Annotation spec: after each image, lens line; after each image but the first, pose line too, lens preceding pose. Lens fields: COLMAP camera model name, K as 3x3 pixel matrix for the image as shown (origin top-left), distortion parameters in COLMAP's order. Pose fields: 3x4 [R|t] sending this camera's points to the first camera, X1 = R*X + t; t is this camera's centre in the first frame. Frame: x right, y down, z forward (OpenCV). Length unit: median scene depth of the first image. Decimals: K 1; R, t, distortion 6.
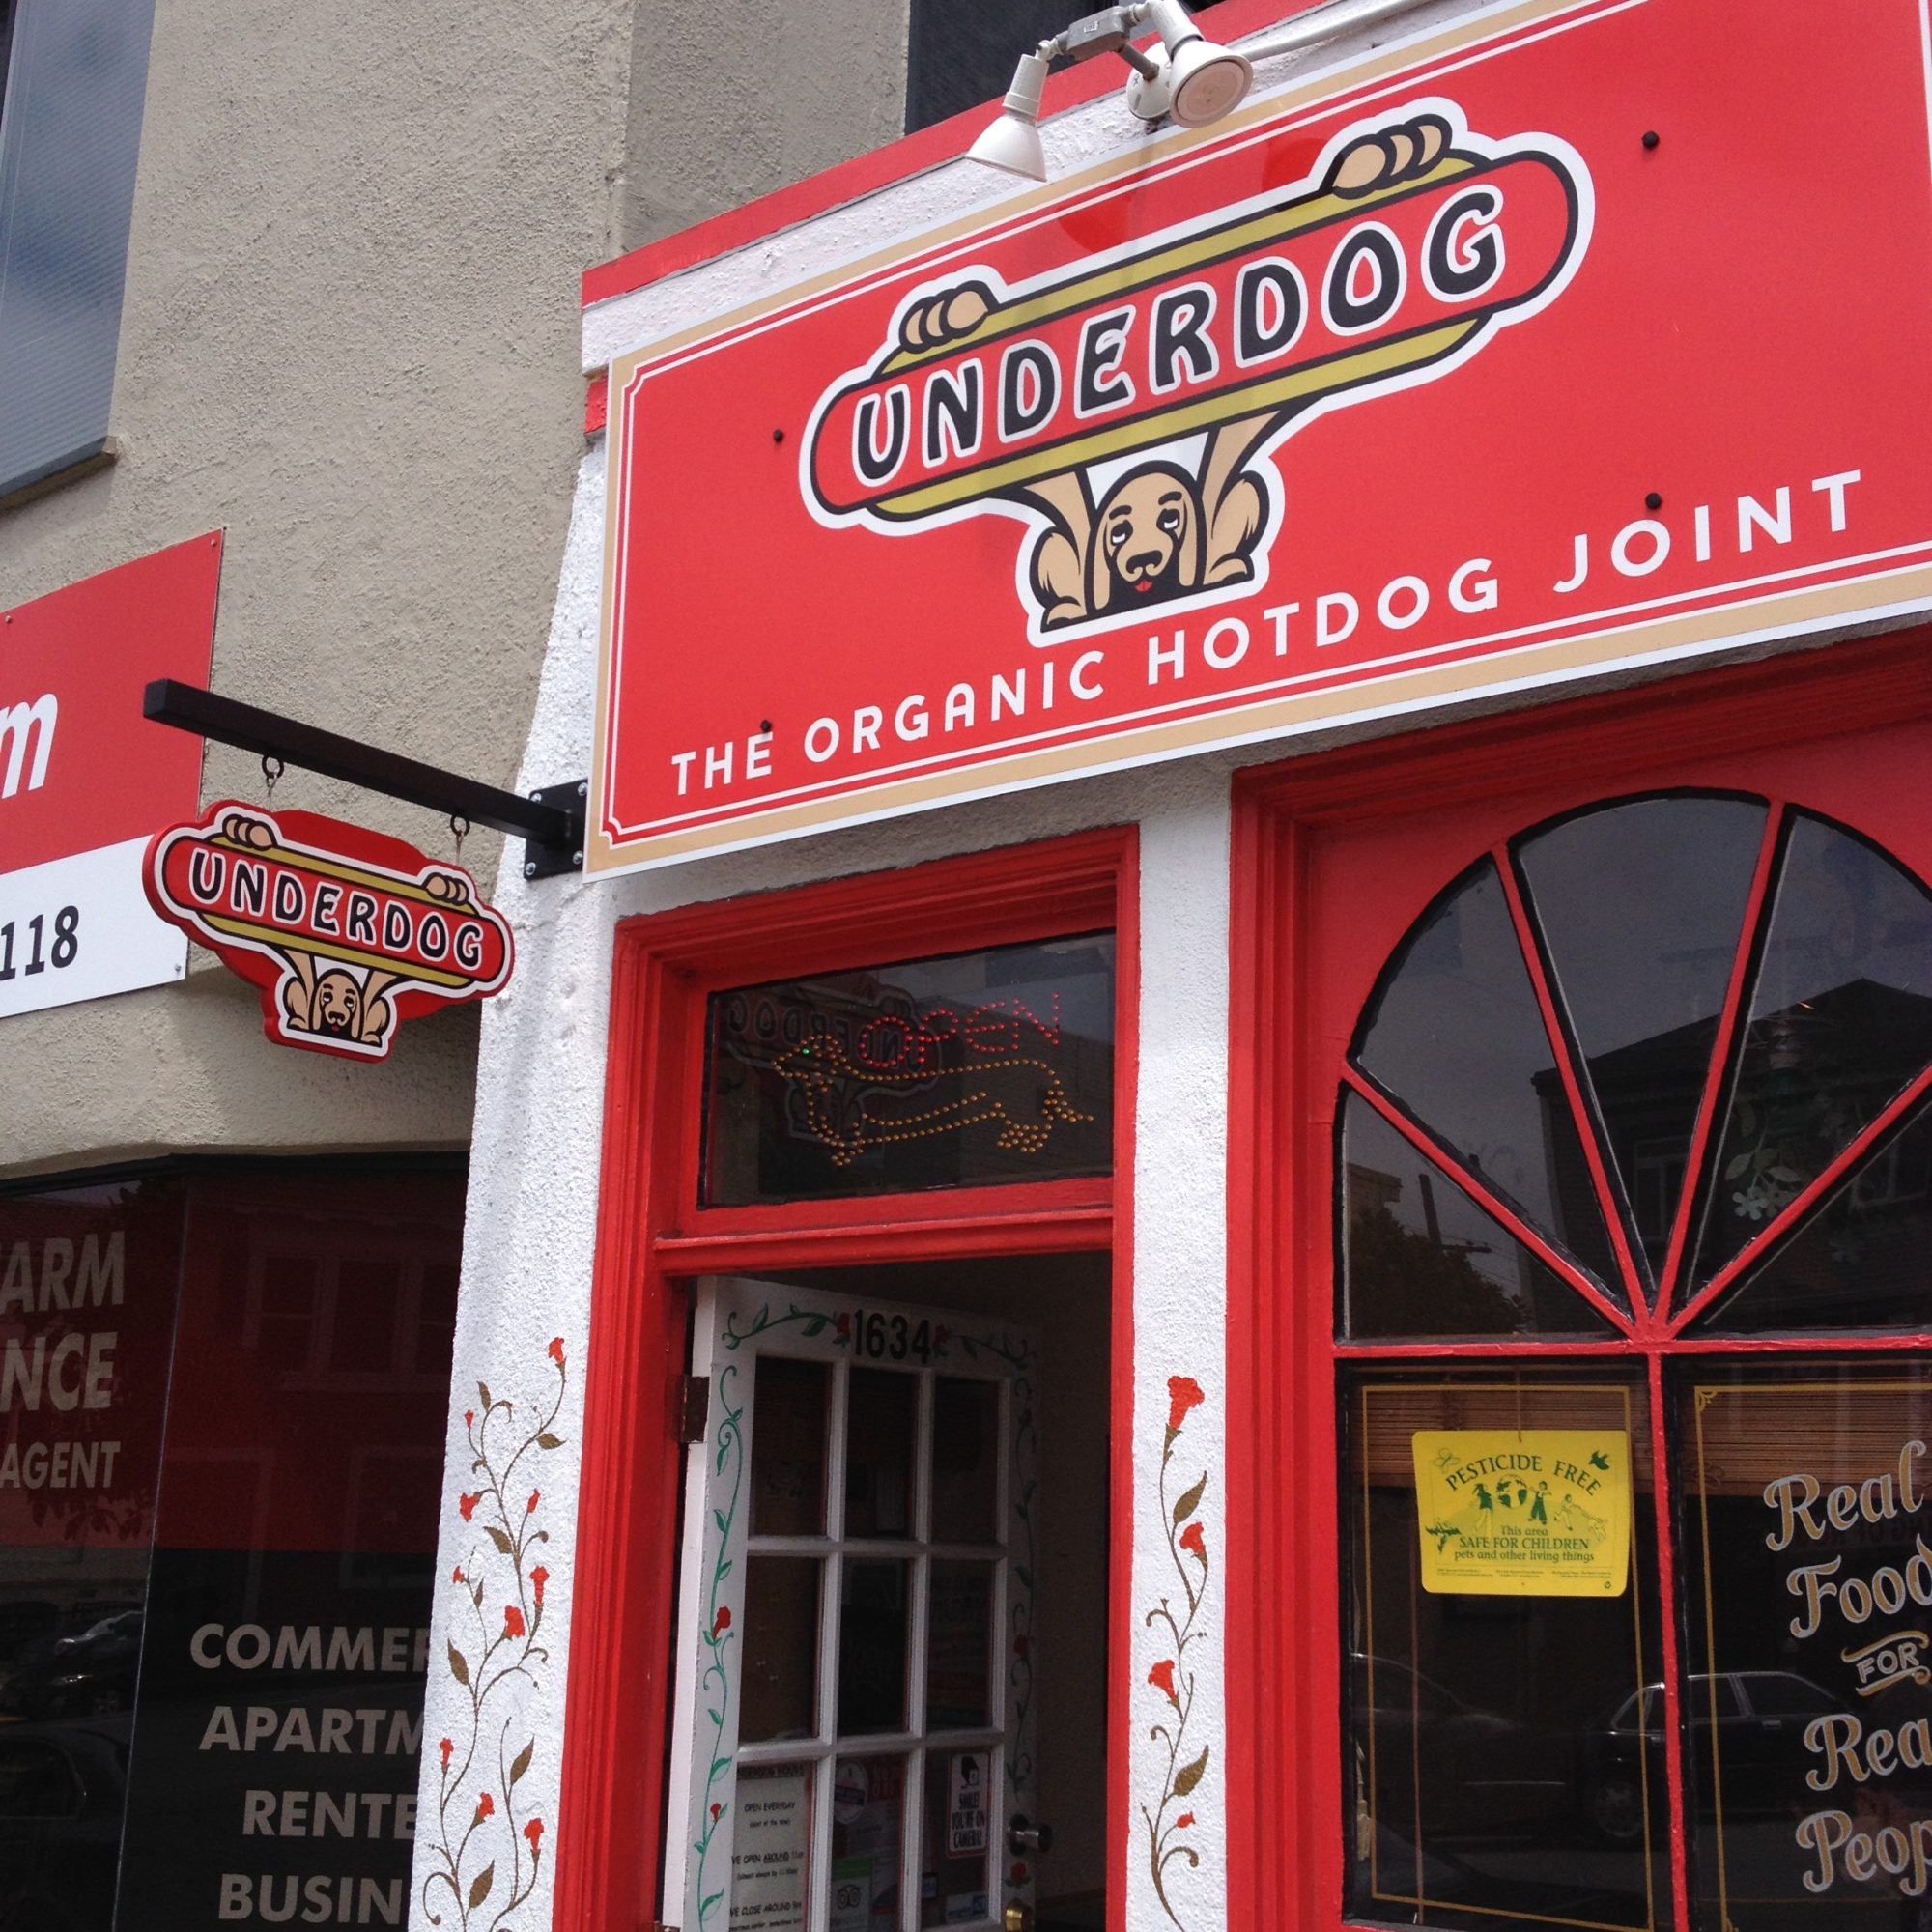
lens RADIAL K [[2388.2, 0, 841.2], [0, 2388.2, 938.0], [0, 0, 1]] dist [0.145317, -0.359950]
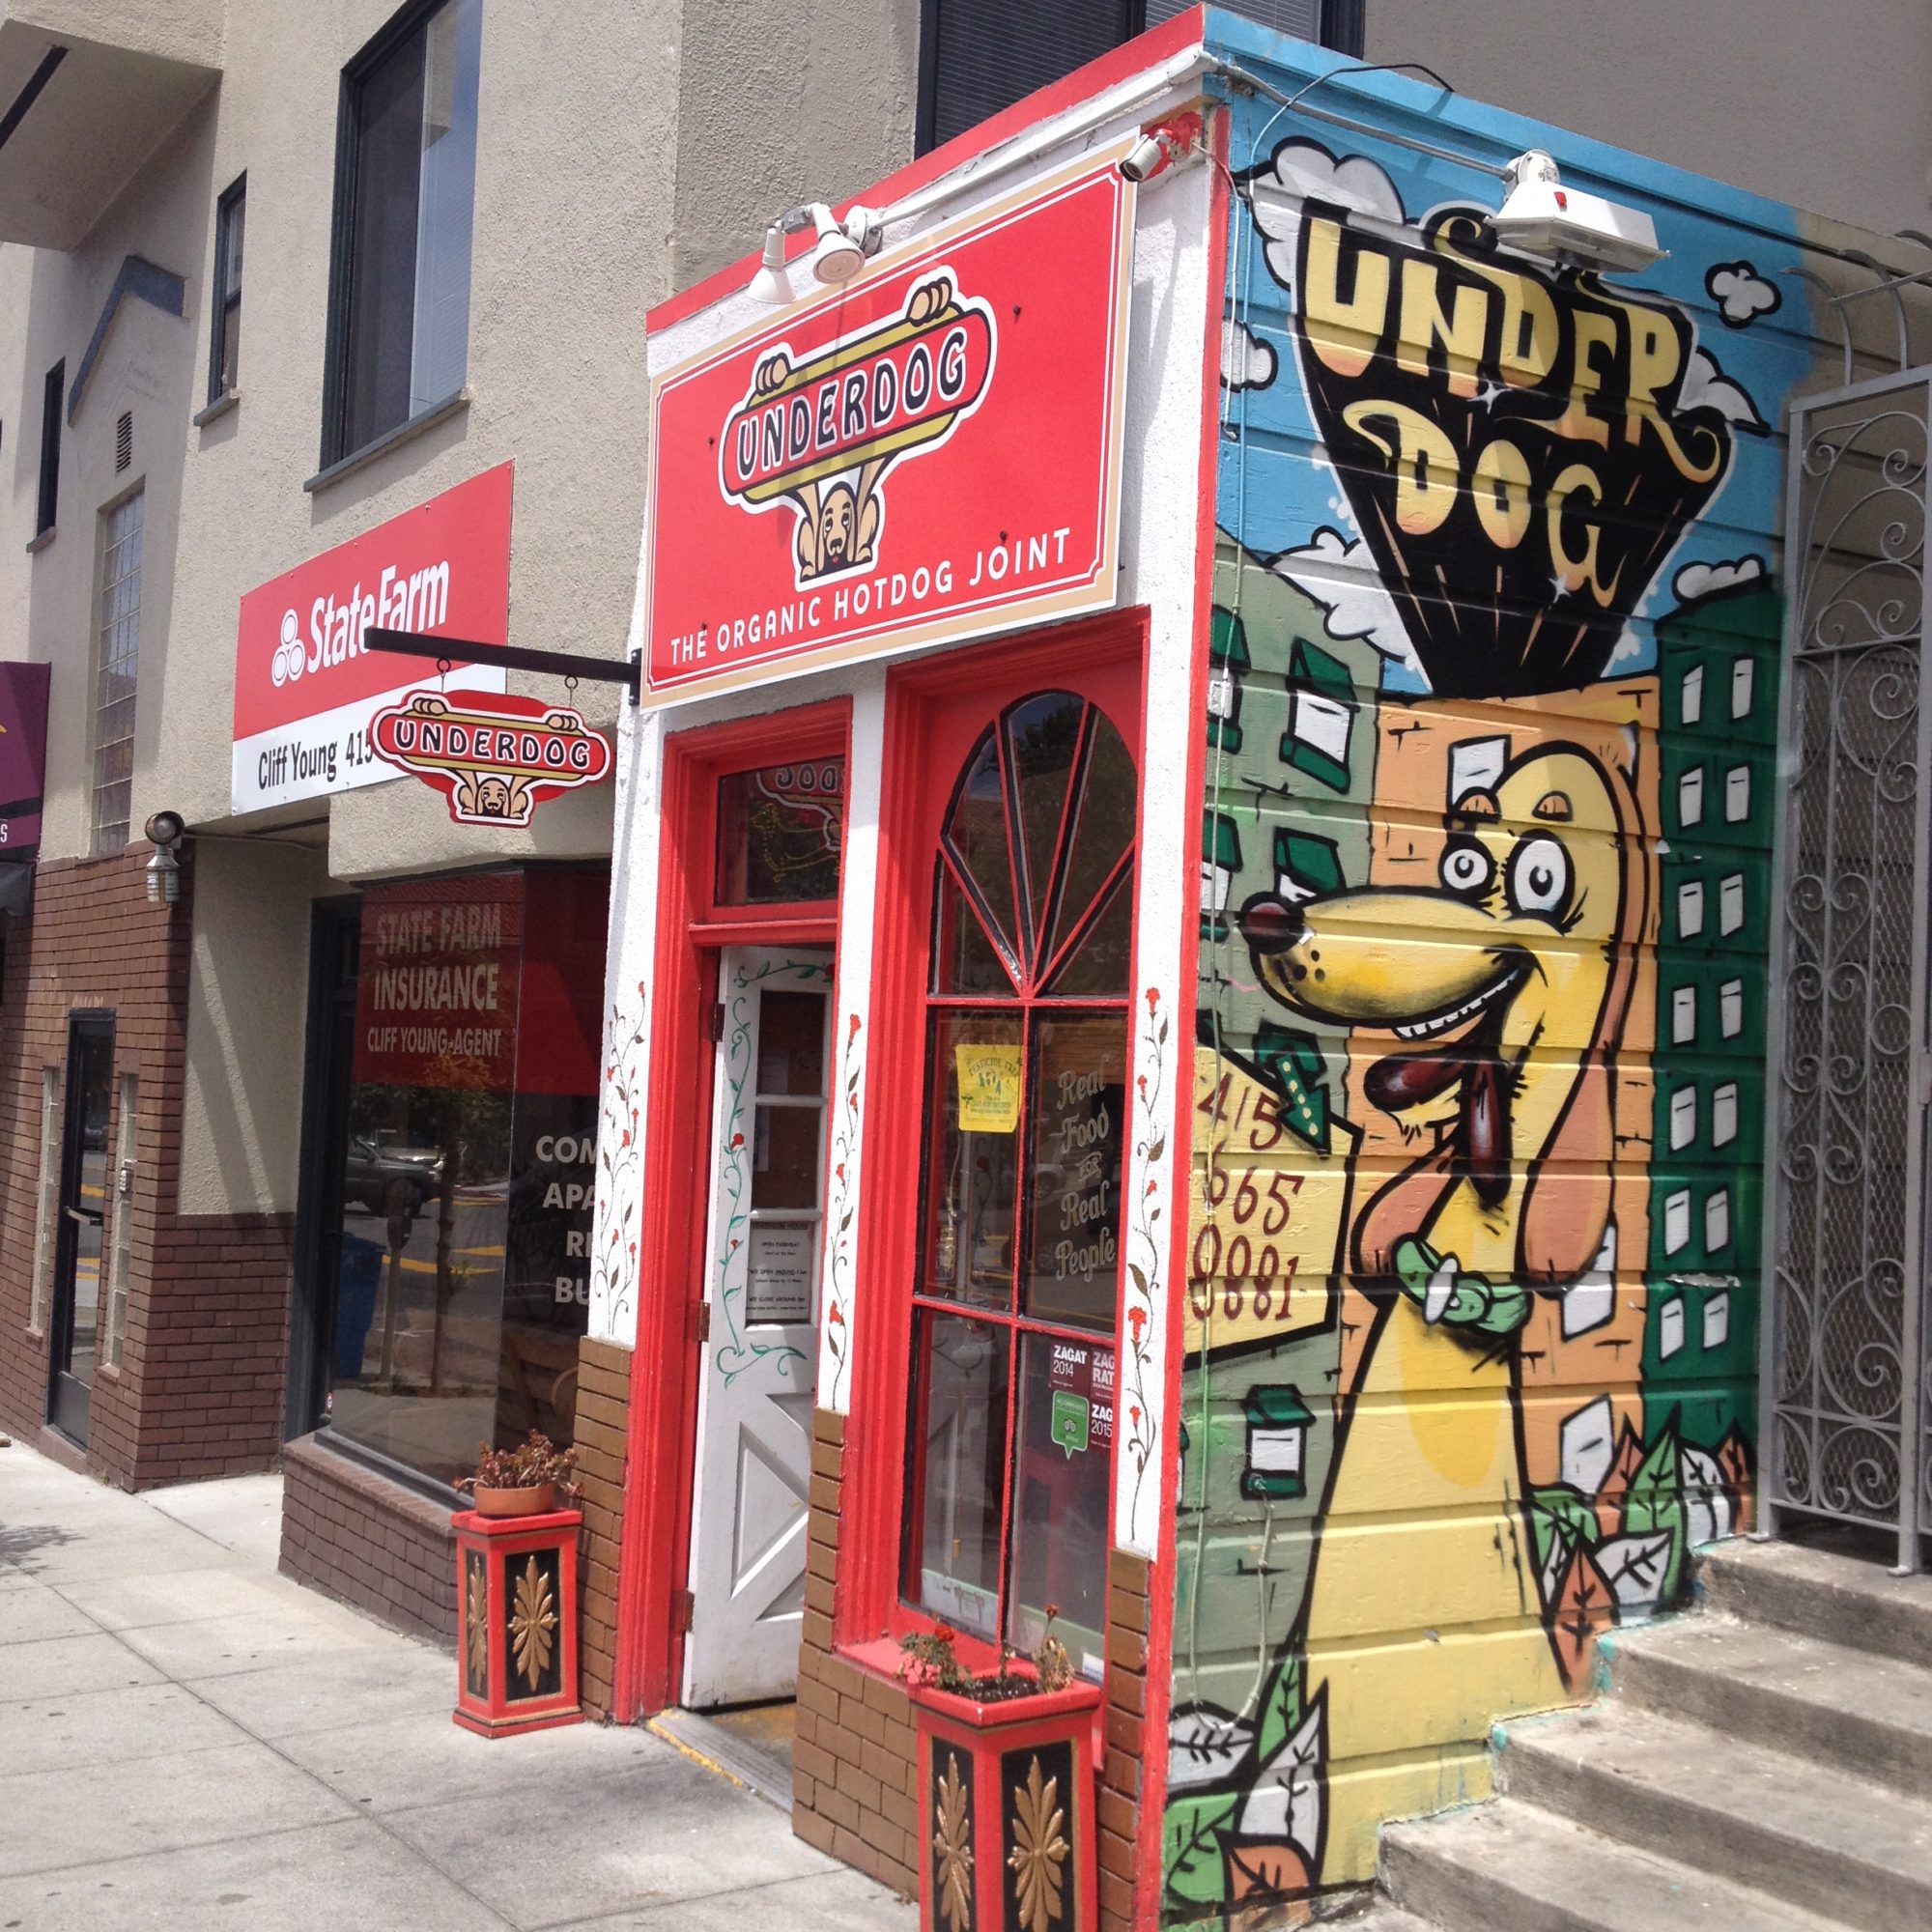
lens RADIAL K [[2388.2, 0, 841.2], [0, 2388.2, 938.0], [0, 0, 1]] dist [0.145317, -0.359950]
pose [[0.935022, -0.004469, -0.354562, 0.660520], [0.069072, 0.983062, 0.169761, -0.154032], [0.347798, -0.183221, 0.919493, -0.554493]]
